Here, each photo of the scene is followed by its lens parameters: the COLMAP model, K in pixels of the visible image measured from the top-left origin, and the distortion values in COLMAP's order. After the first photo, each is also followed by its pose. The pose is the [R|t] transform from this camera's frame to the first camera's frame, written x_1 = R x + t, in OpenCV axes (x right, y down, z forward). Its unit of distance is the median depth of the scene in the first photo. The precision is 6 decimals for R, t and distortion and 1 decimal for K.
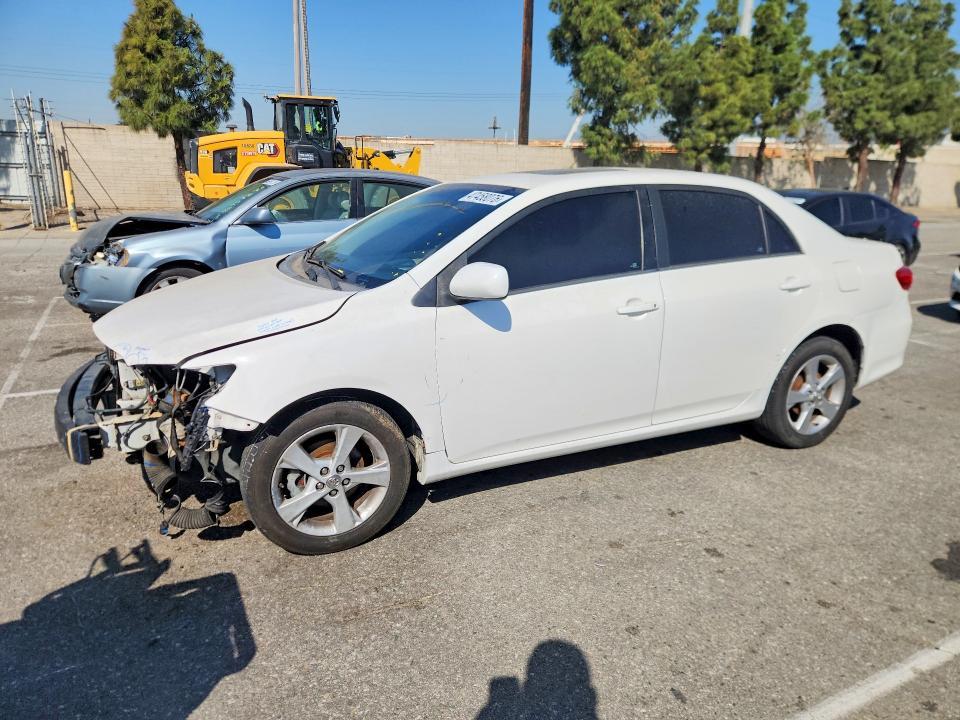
lens RADIAL K [[681.7, 0, 461.2], [0, 681.7, 370.9], [0, 0, 1]] dist [0.030490, -0.025033]
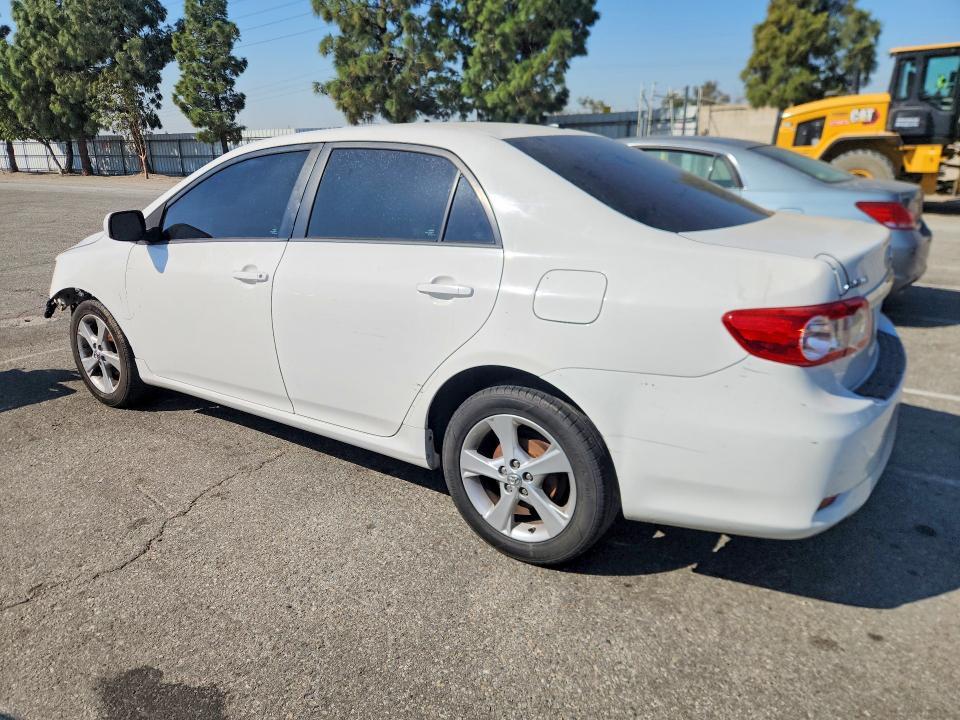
lens RADIAL K [[681.7, 0, 479.4], [0, 681.7, 364.2], [0, 0, 1]] dist [0.030490, -0.025033]
pose [[0.477463, 0.233882, -0.846953, 0.285946], [-0.219534, 0.965105, 0.142749, -0.041273], [0.850784, 0.117777, 0.512147, 0.185330]]
